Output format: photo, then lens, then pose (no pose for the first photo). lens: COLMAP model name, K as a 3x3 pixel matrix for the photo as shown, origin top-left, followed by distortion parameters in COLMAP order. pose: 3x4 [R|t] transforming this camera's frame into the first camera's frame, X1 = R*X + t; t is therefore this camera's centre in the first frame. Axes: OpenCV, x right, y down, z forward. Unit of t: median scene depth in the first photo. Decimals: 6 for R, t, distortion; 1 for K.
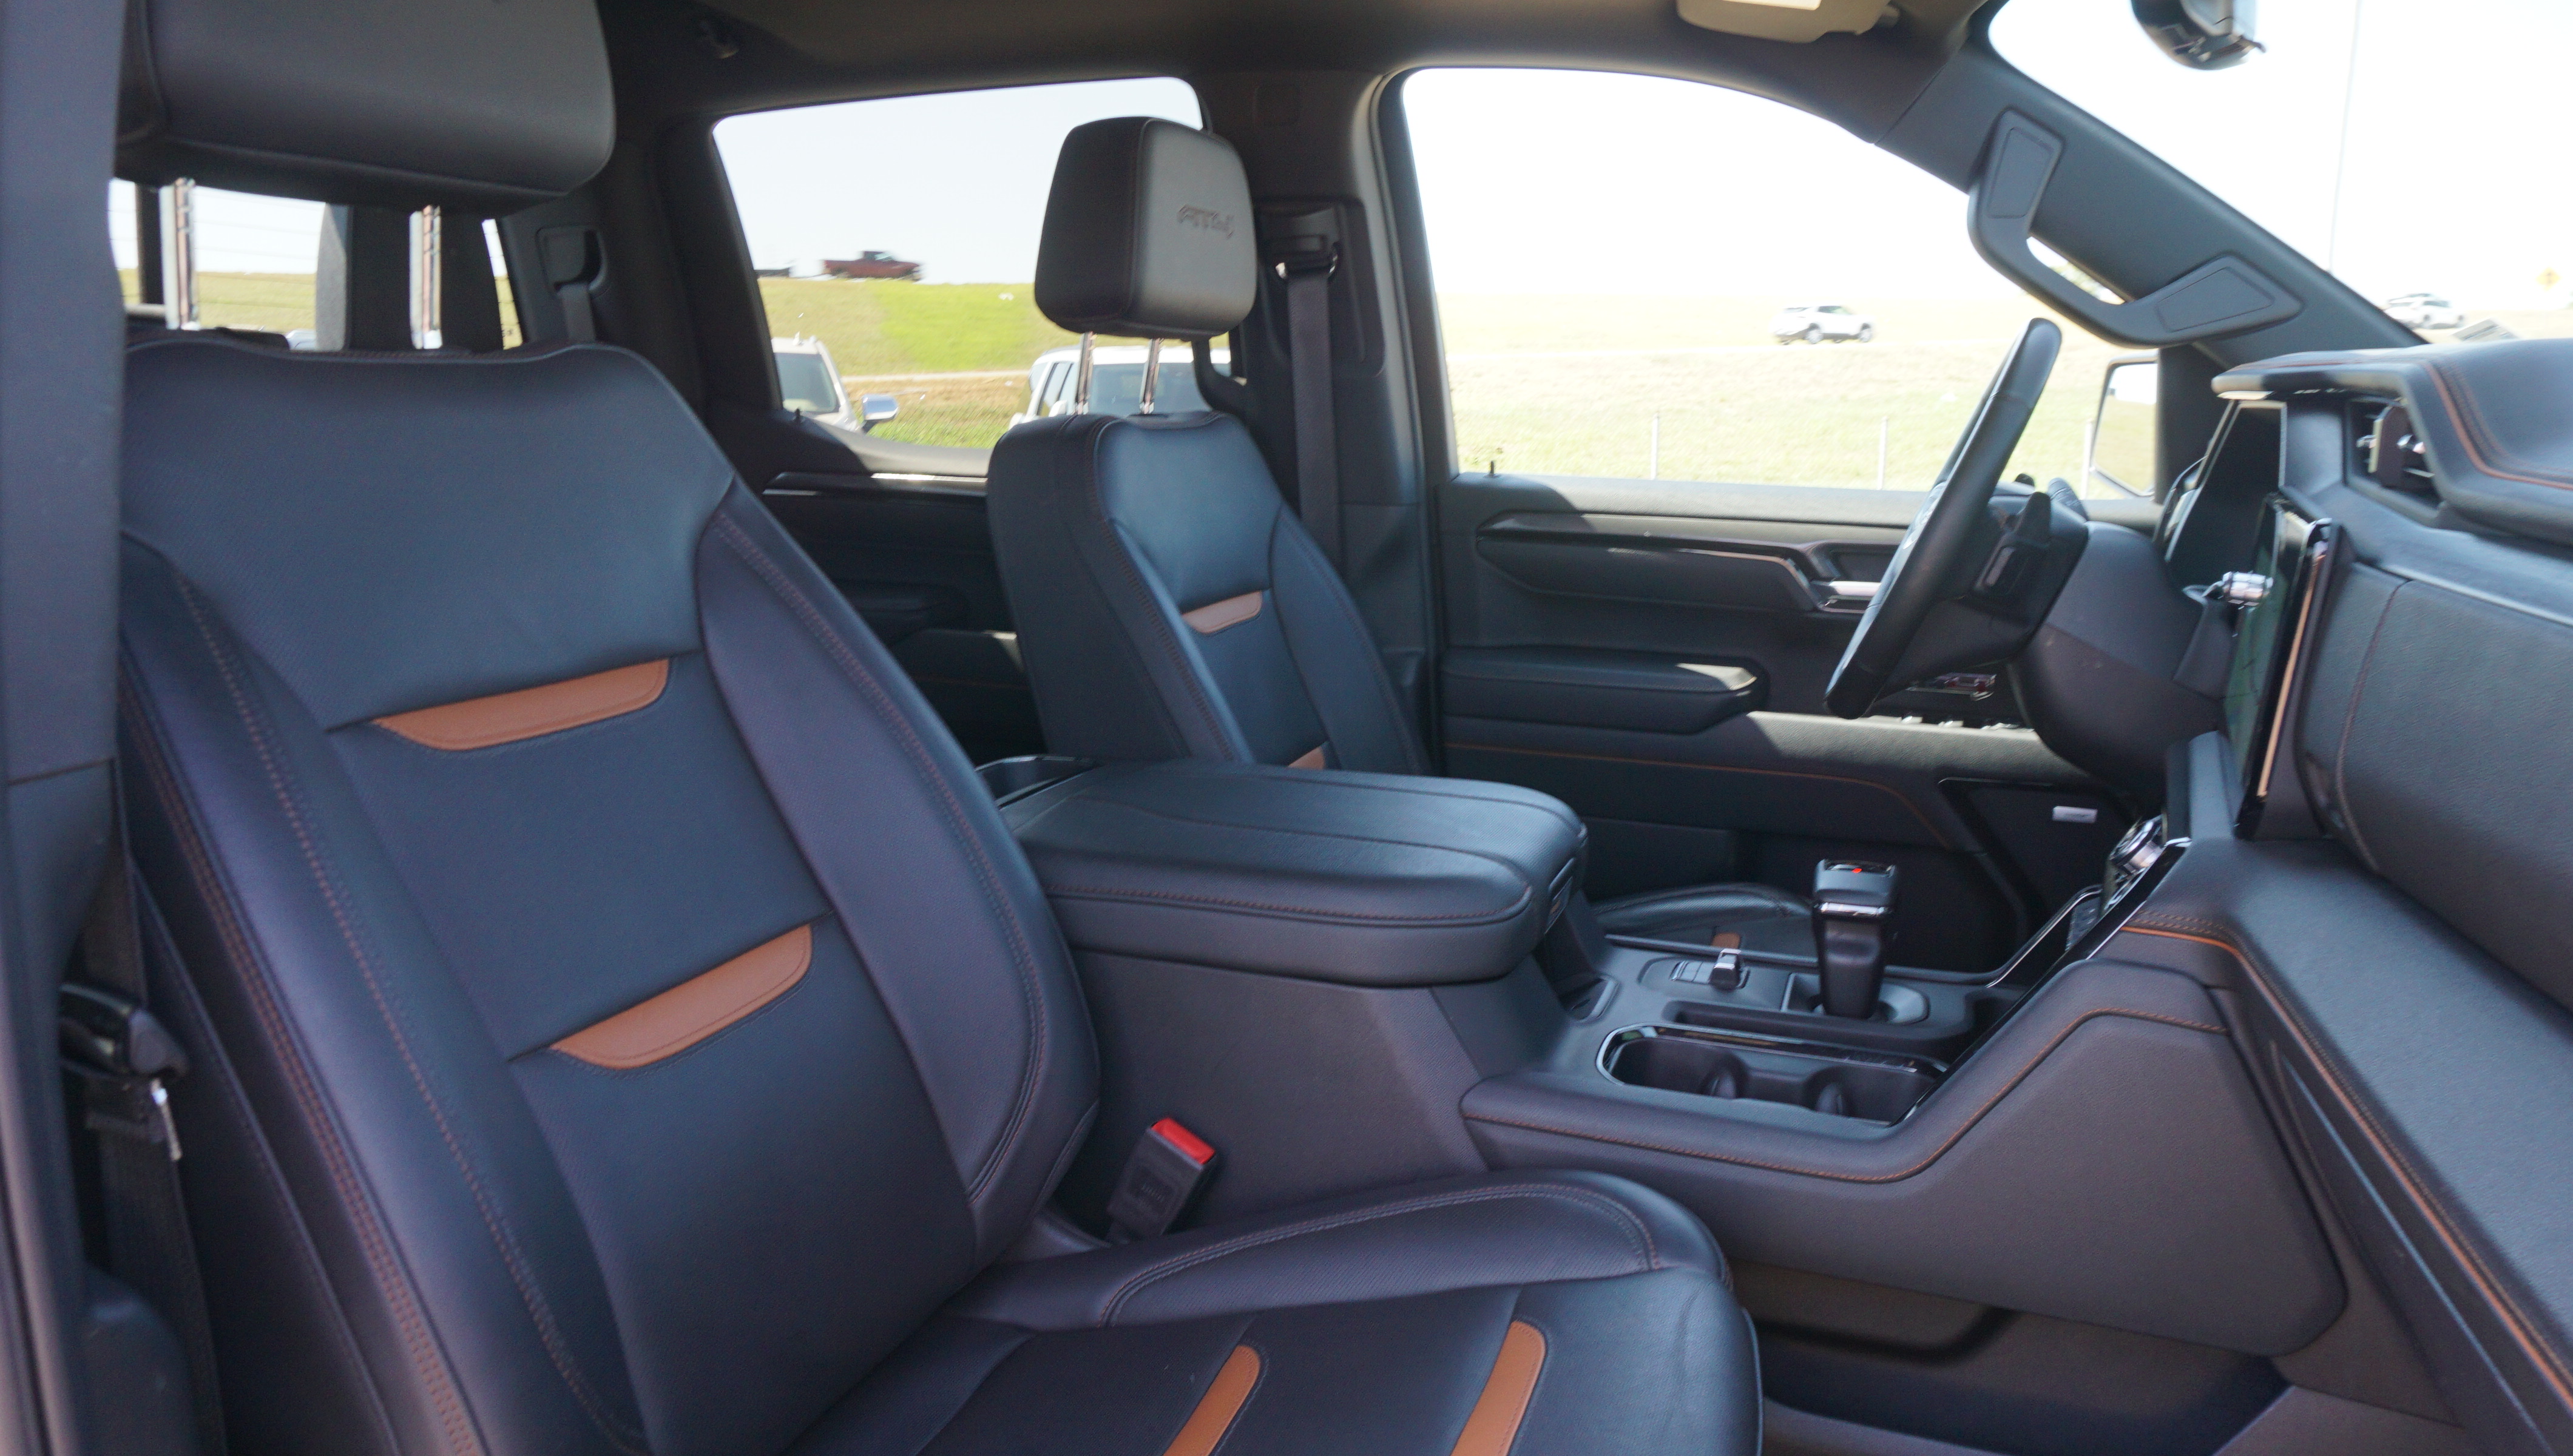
lens RADIAL K [[1734.0, 0, 1291.2], [0, 1734.0, 756.3], [0, 0, 1]] dist [-0.047577, 0.039106]
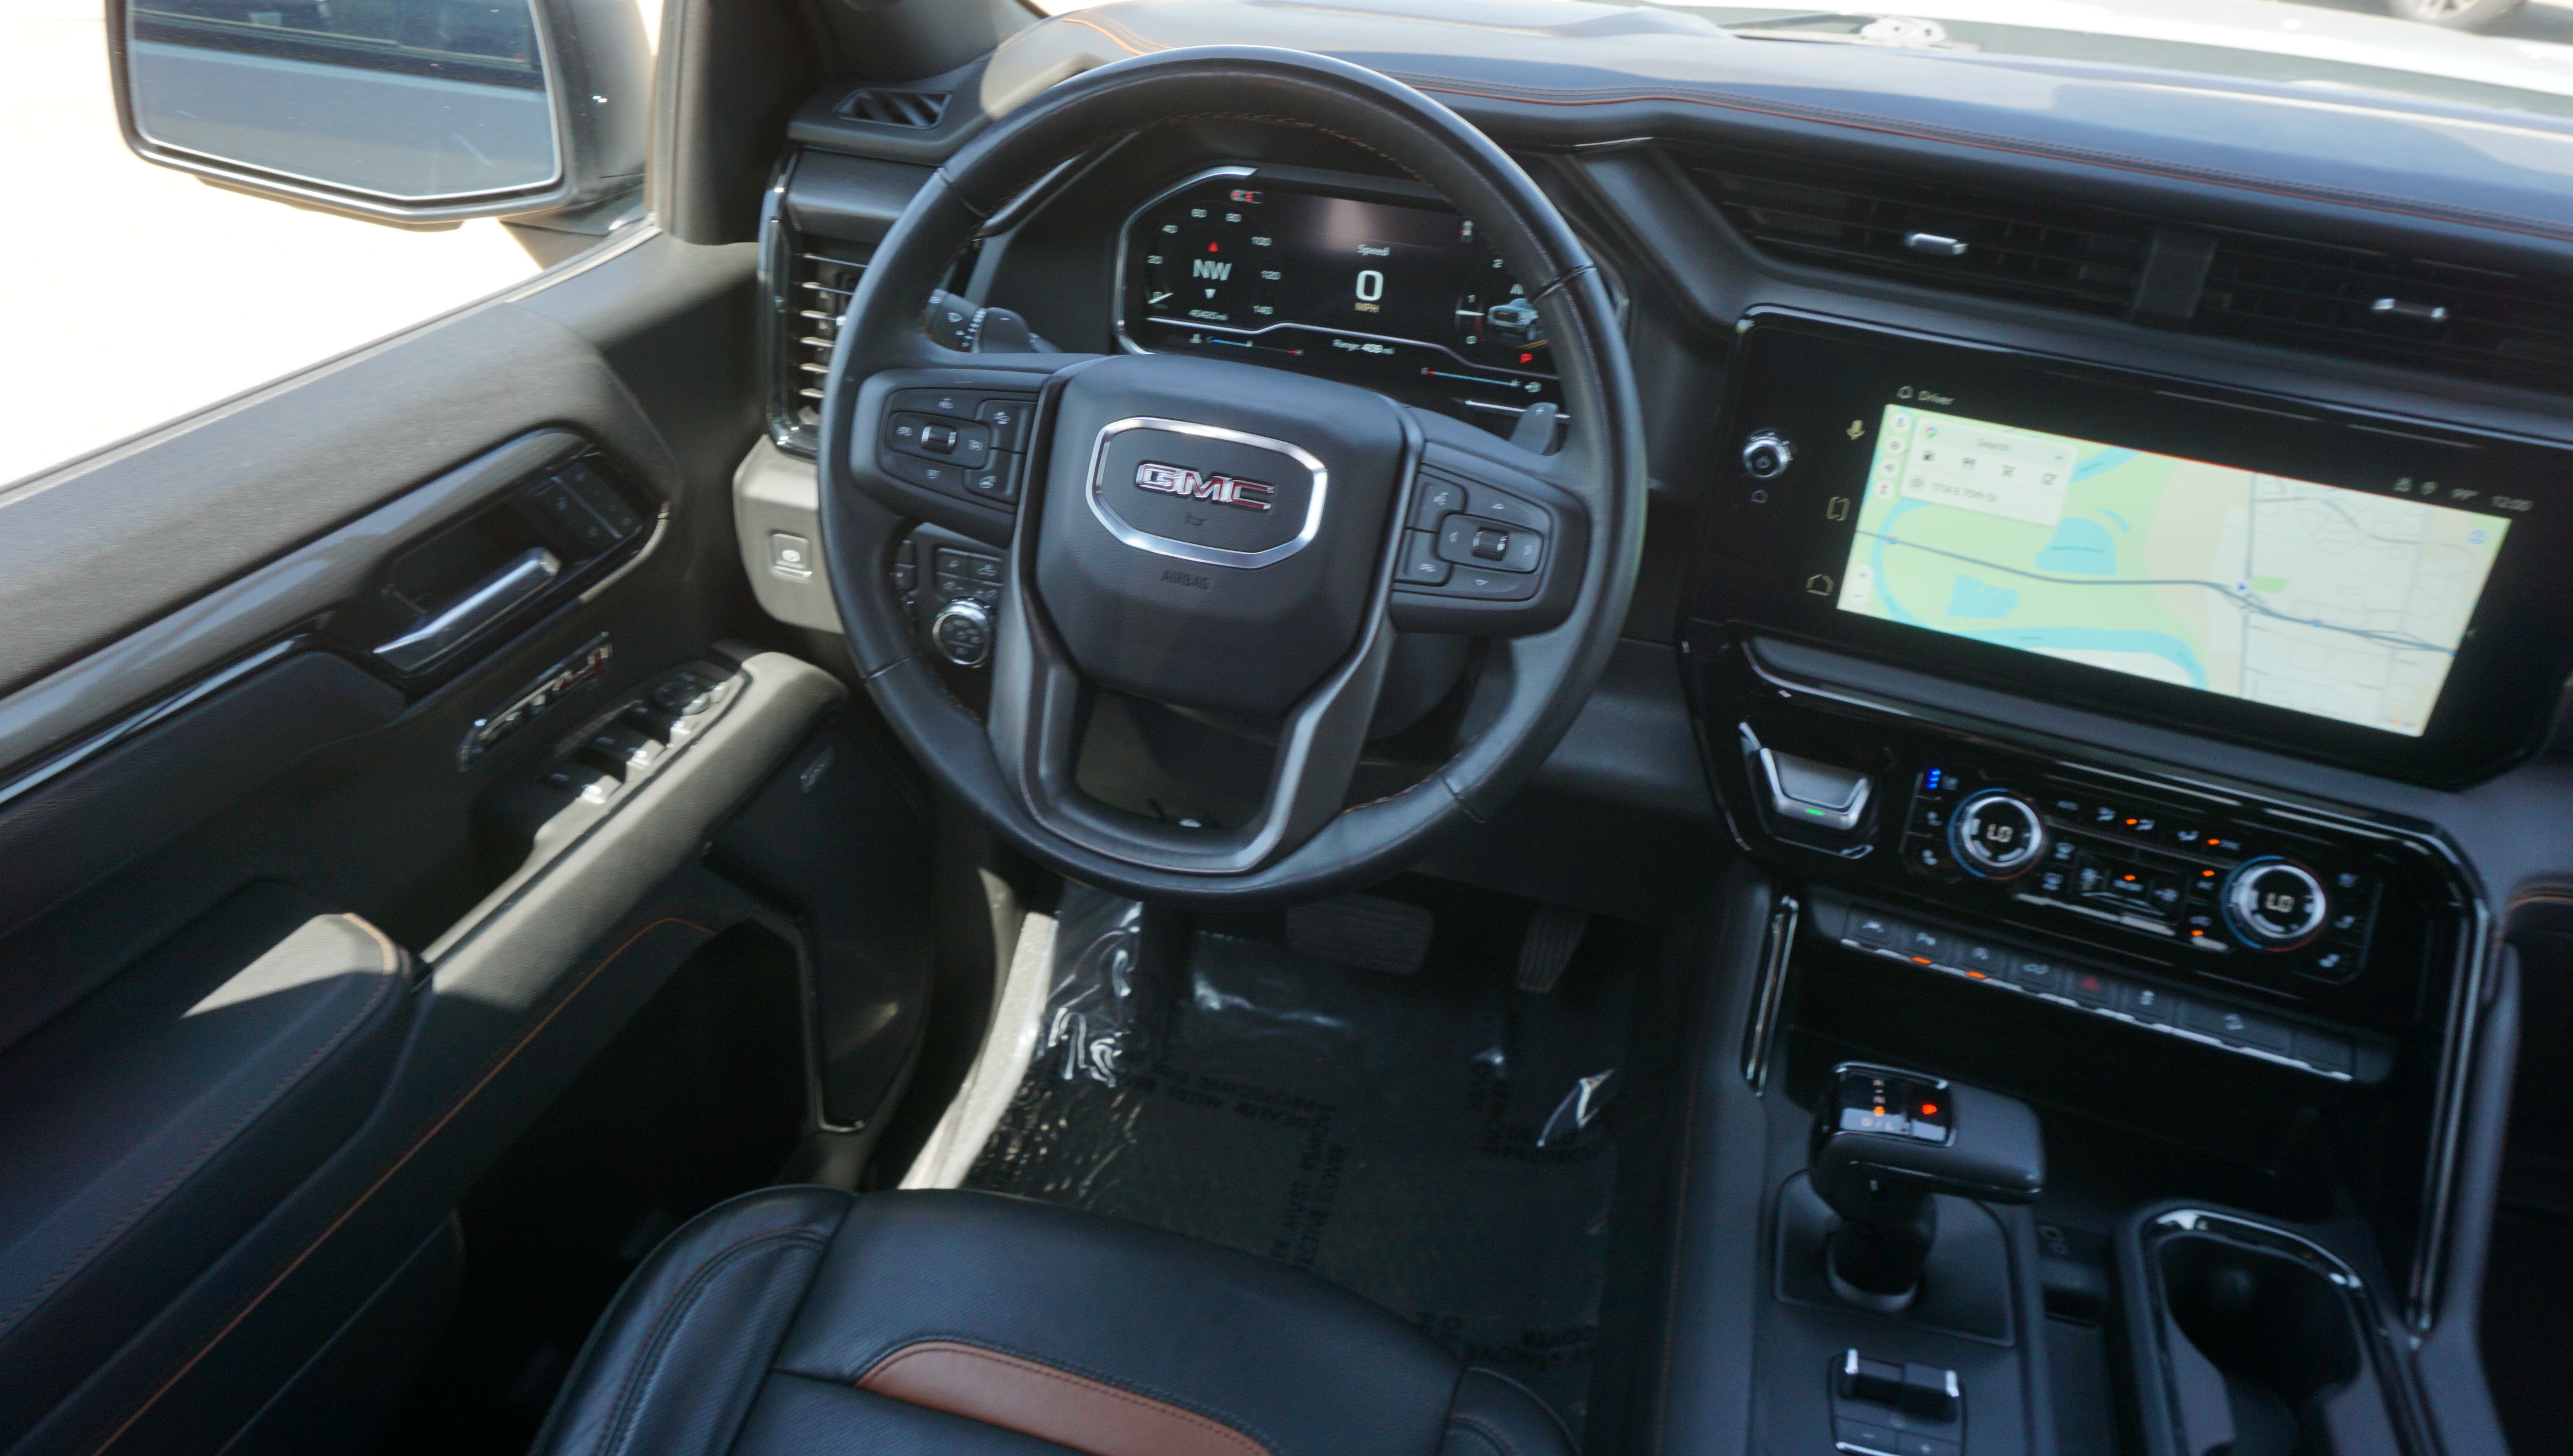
lens RADIAL K [[1734.0, 0, 1291.9], [0, 1734.0, 724.7], [0, 0, 1]] dist [-0.047577, 0.039106]
pose [[-0.078631, -0.530474, 0.844046, -0.122483], [0.150949, 0.830570, 0.536067, -0.447346], [-0.985409, 0.169559, 0.014766, 1.259967]]
